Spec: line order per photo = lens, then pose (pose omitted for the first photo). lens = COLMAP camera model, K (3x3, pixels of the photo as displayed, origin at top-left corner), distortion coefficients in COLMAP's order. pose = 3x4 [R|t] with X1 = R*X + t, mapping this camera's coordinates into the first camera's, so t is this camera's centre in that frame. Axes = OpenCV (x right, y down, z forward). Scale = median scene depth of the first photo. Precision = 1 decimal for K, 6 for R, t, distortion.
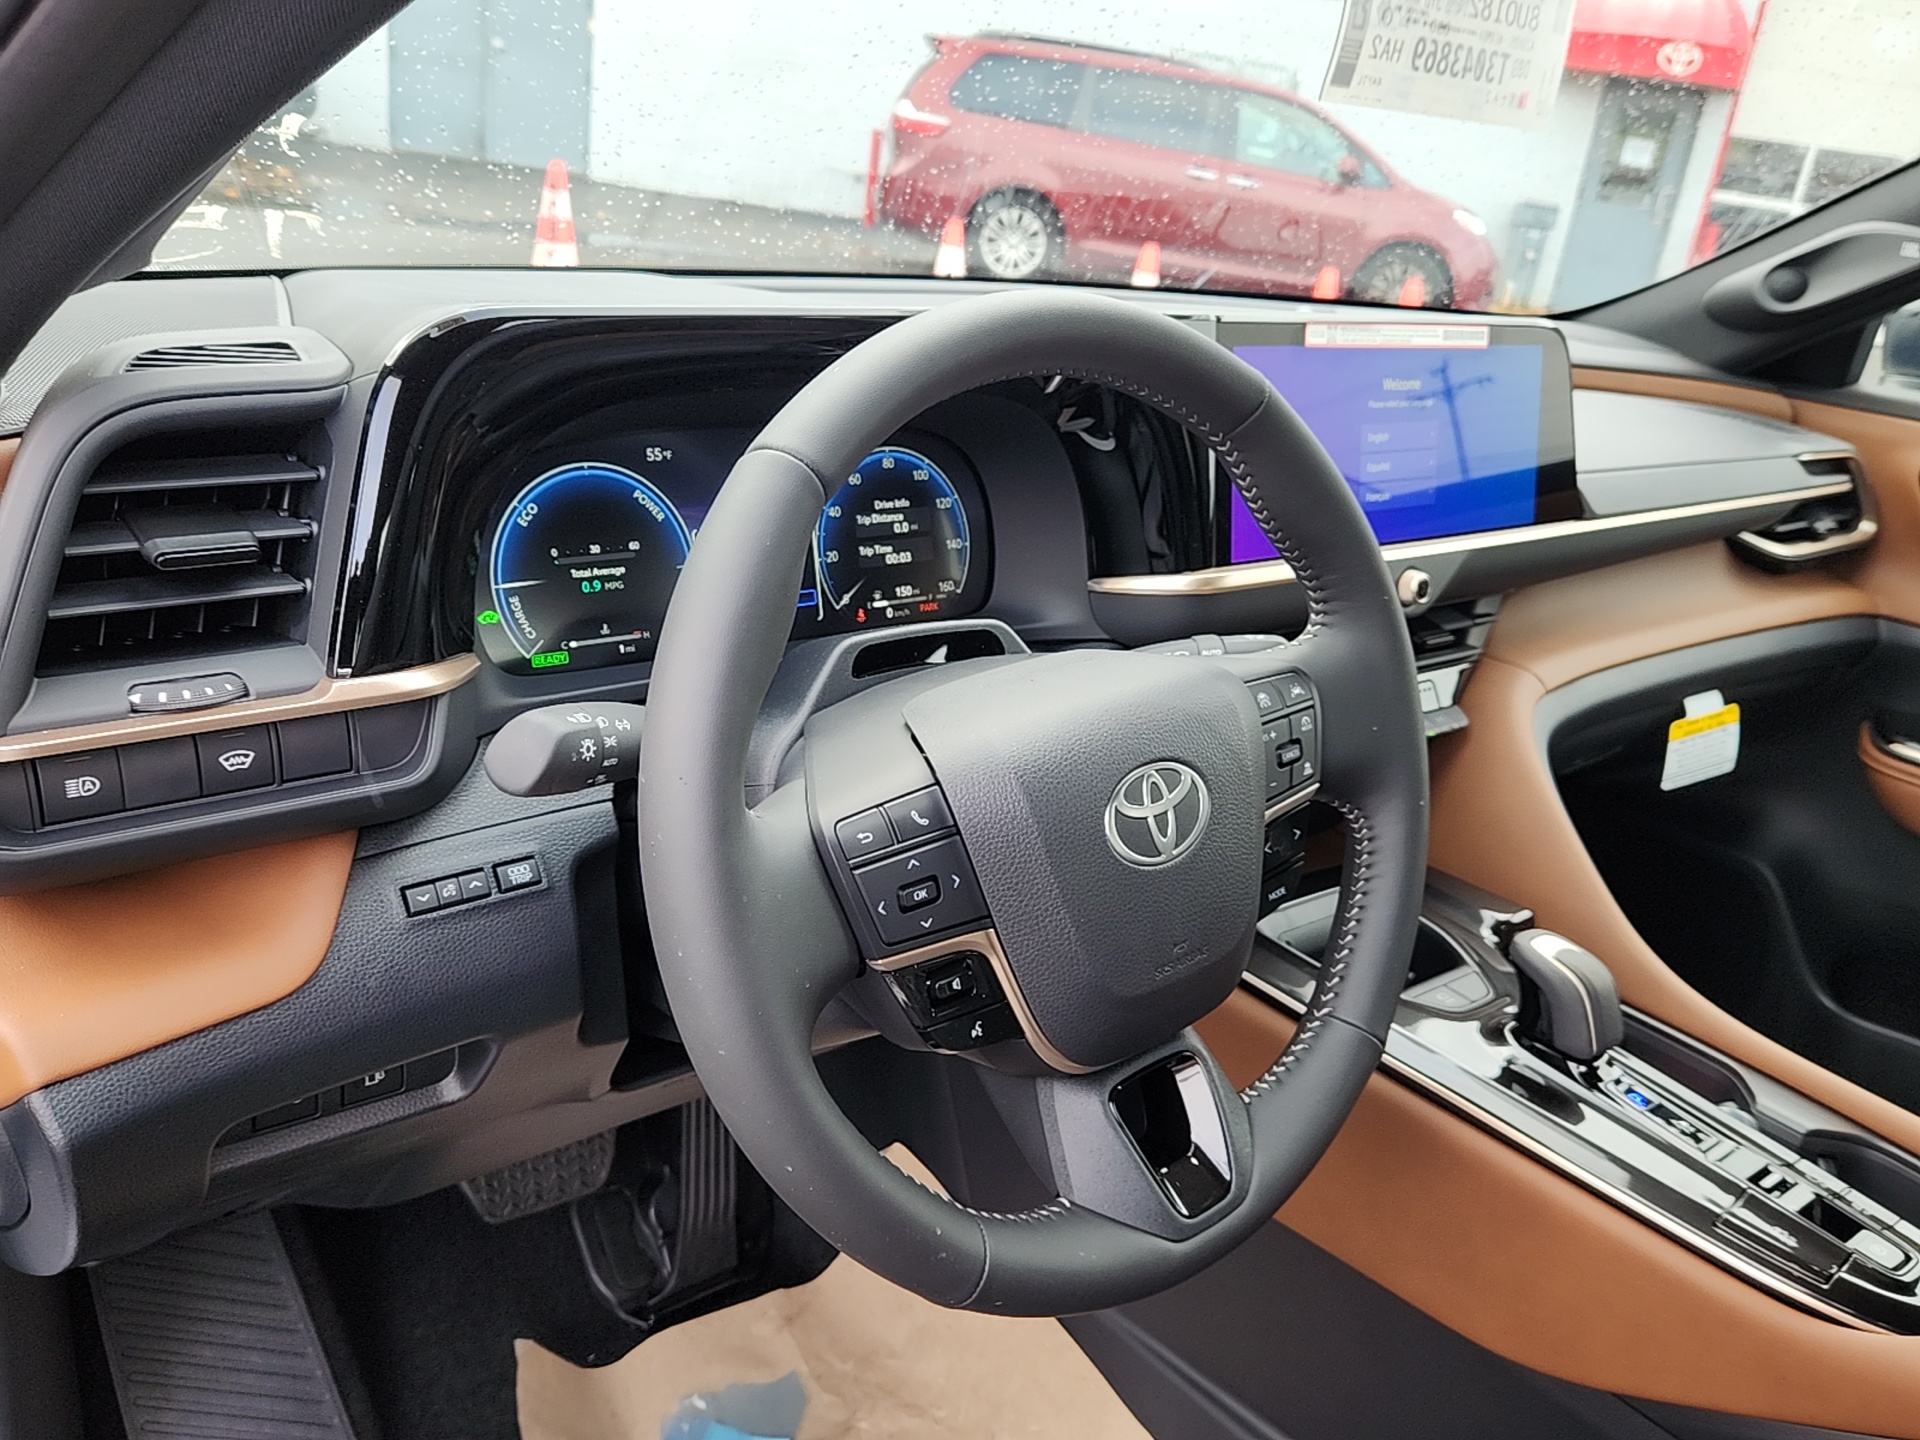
lens RADIAL K [[1665.3, 0, 999.3], [0, 1665.3, 712.6], [0, 0, 1]] dist [0.062625, -0.086033]
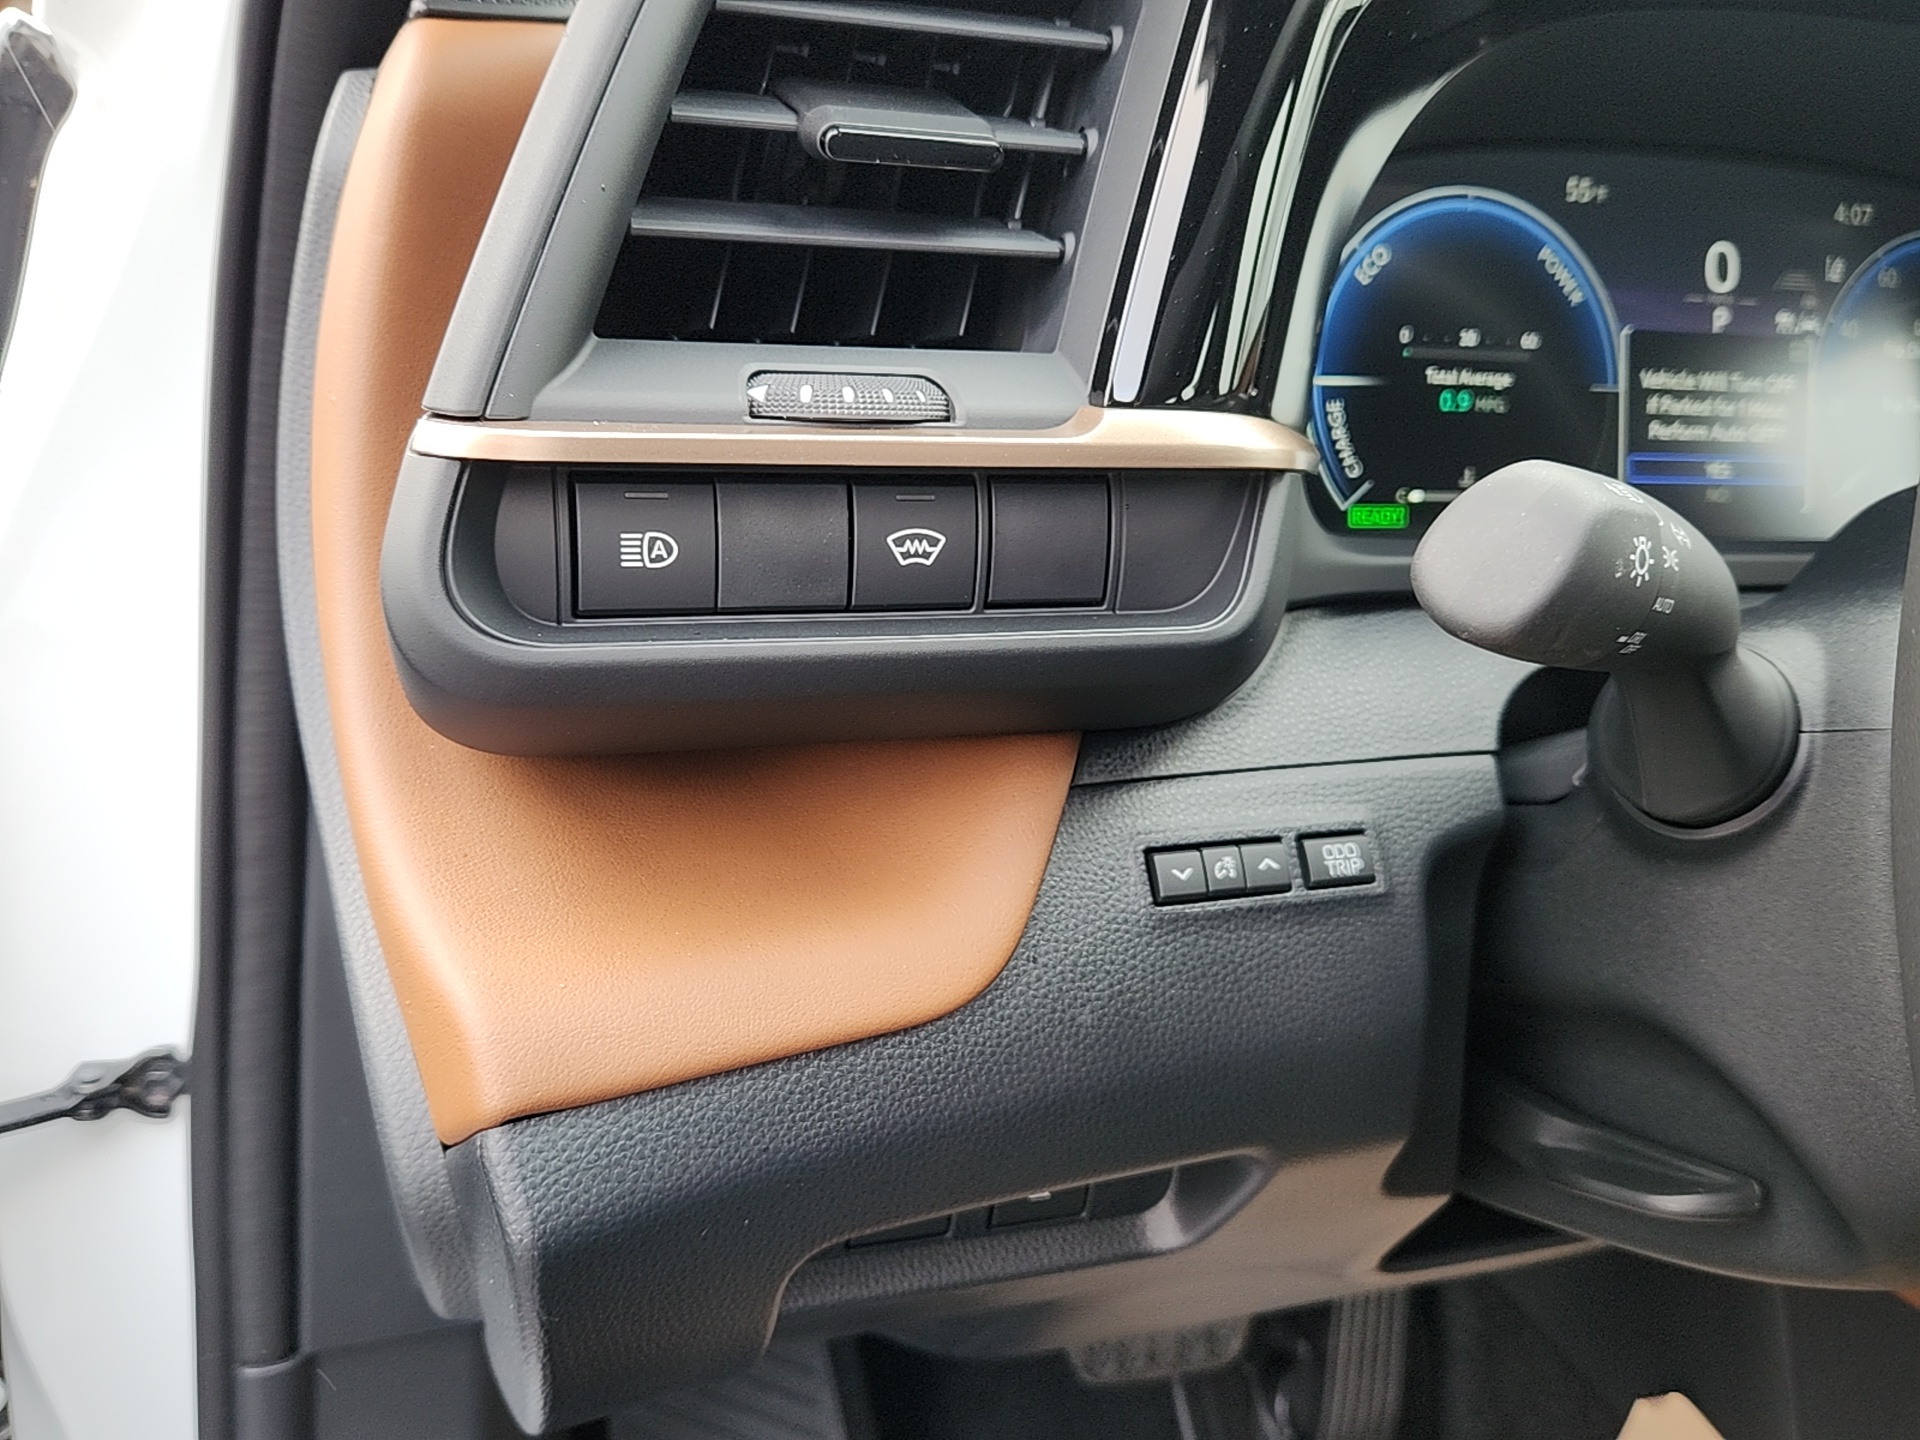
lens RADIAL K [[1665.3, 0, 999.3], [0, 1665.3, 712.6], [0, 0, 1]] dist [0.062625, -0.086033]
pose [[0.947224, 0.090191, -0.307625, -0.231607], [-0.109460, 0.992929, -0.045932, 0.087409], [0.301307, 0.077180, 0.950399, 0.454133]]
